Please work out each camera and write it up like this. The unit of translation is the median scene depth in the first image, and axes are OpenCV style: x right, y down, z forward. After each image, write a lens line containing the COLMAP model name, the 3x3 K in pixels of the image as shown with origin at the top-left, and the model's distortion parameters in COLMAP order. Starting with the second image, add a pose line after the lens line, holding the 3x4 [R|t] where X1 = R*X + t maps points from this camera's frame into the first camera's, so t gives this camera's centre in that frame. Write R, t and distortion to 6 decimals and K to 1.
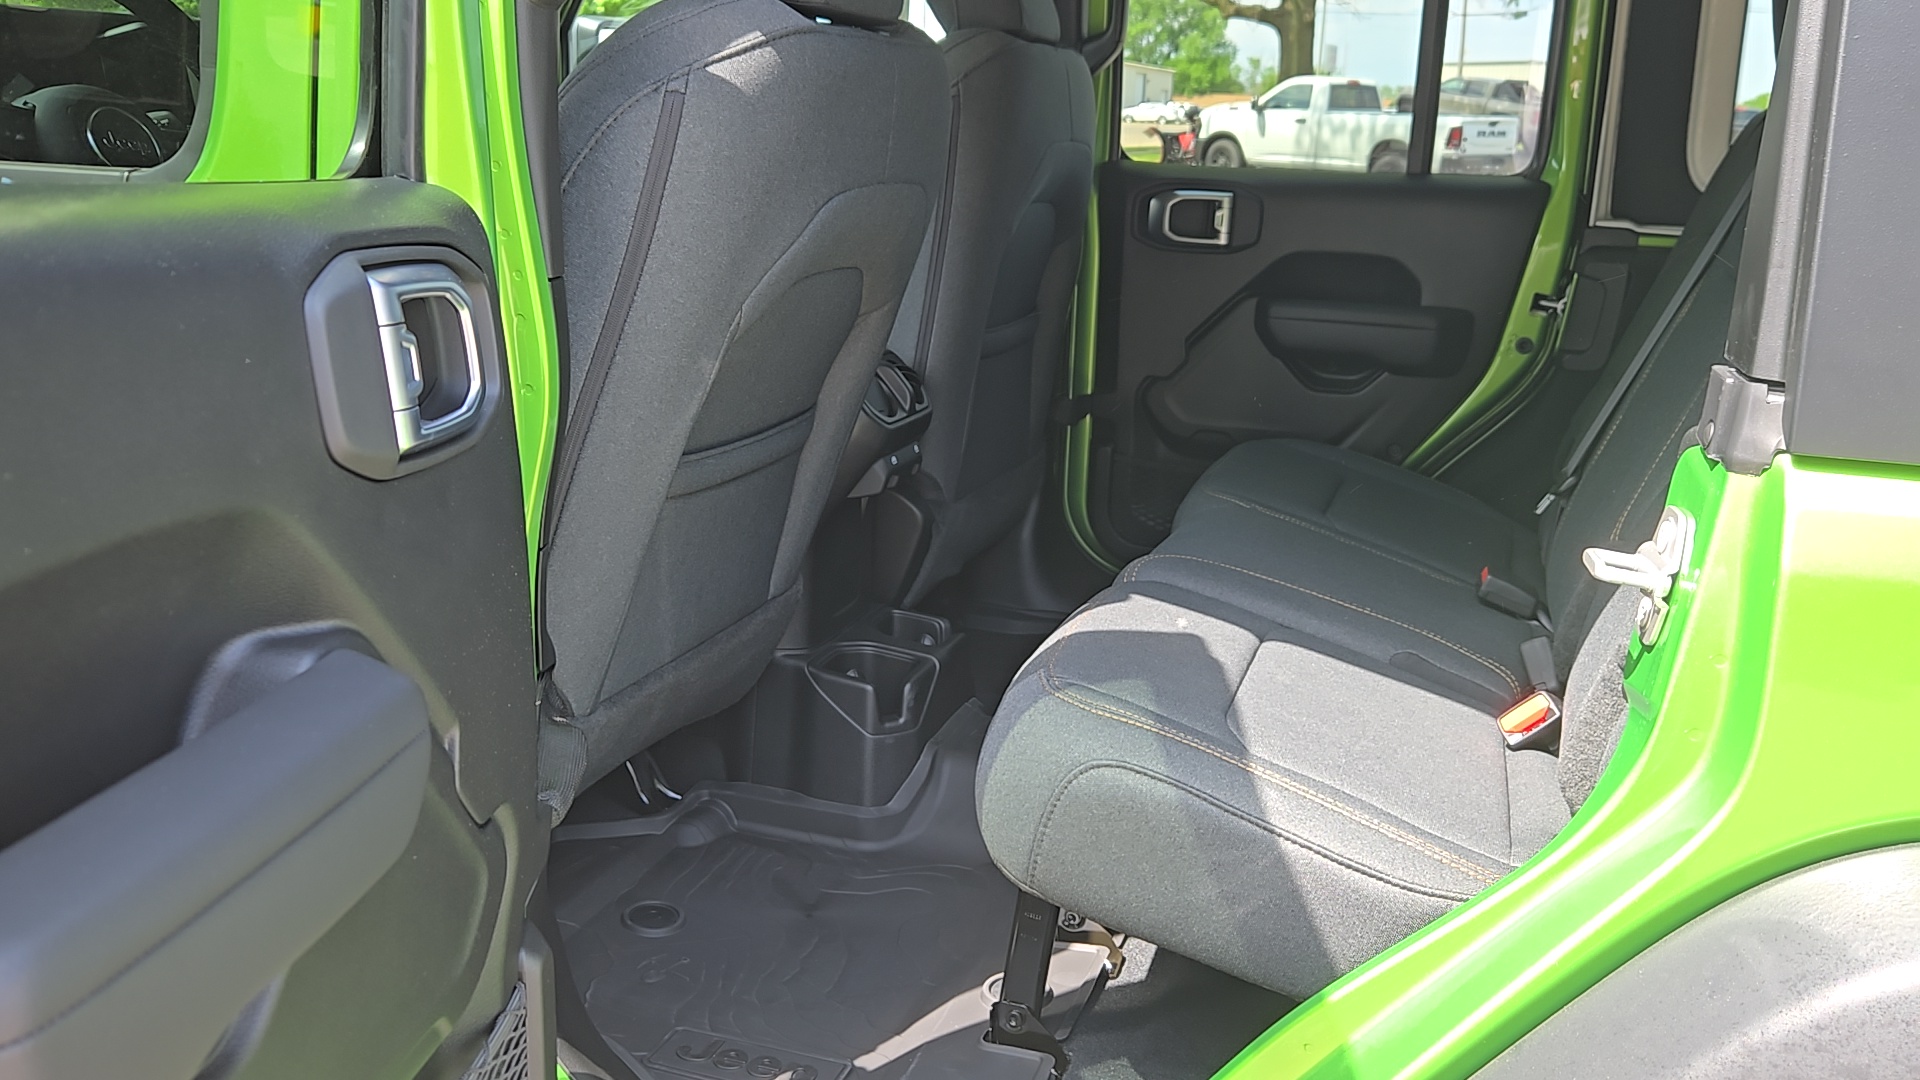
lens RADIAL K [[1604.1, 0, 956.3], [0, 1604.1, 538.8], [0, 0, 1]] dist [0.015807, -0.005082]
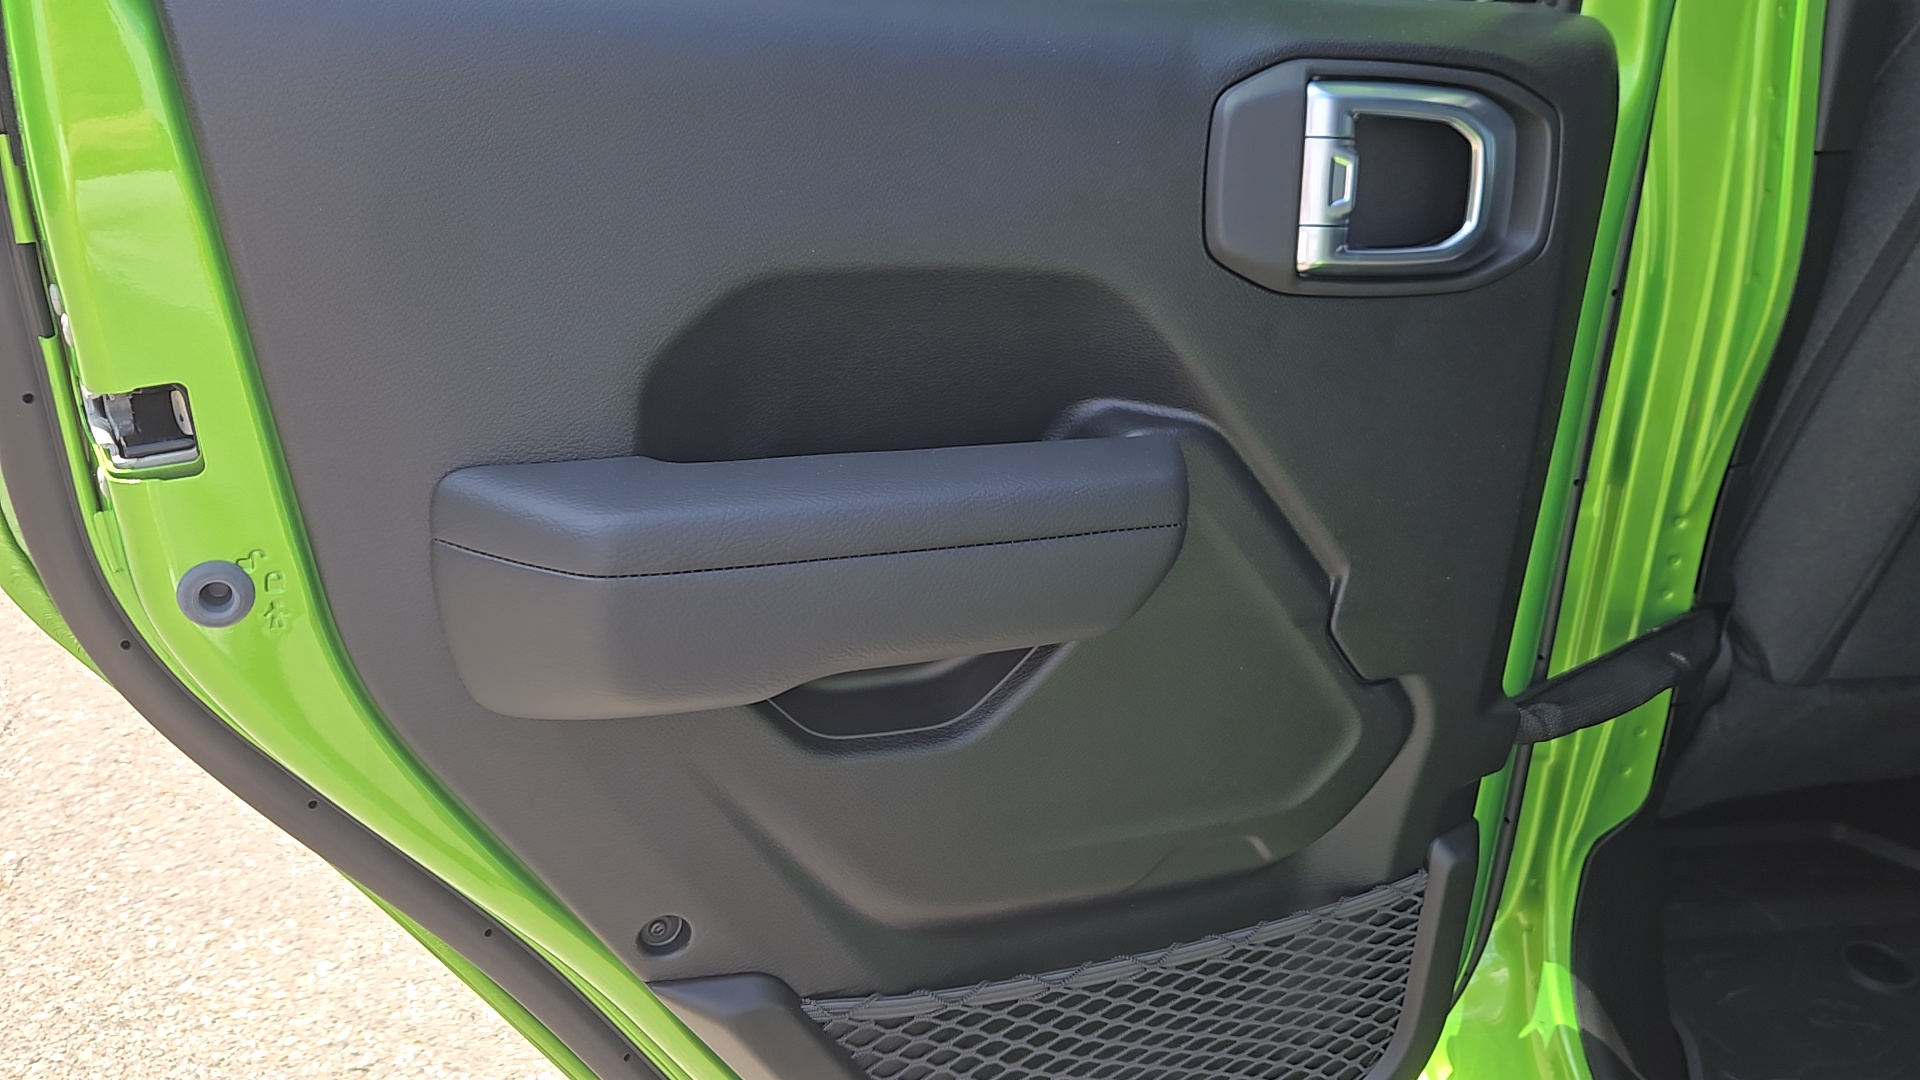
lens RADIAL K [[1604.1, 0, 956.3], [0, 1604.1, 538.8], [0, 0, 1]] dist [0.015807, -0.005082]
pose [[0.508541, 0.303059, -0.805941, 0.332782], [-0.251841, 0.947432, 0.197355, -0.031686], [0.823384, 0.102606, 0.558131, 0.244500]]
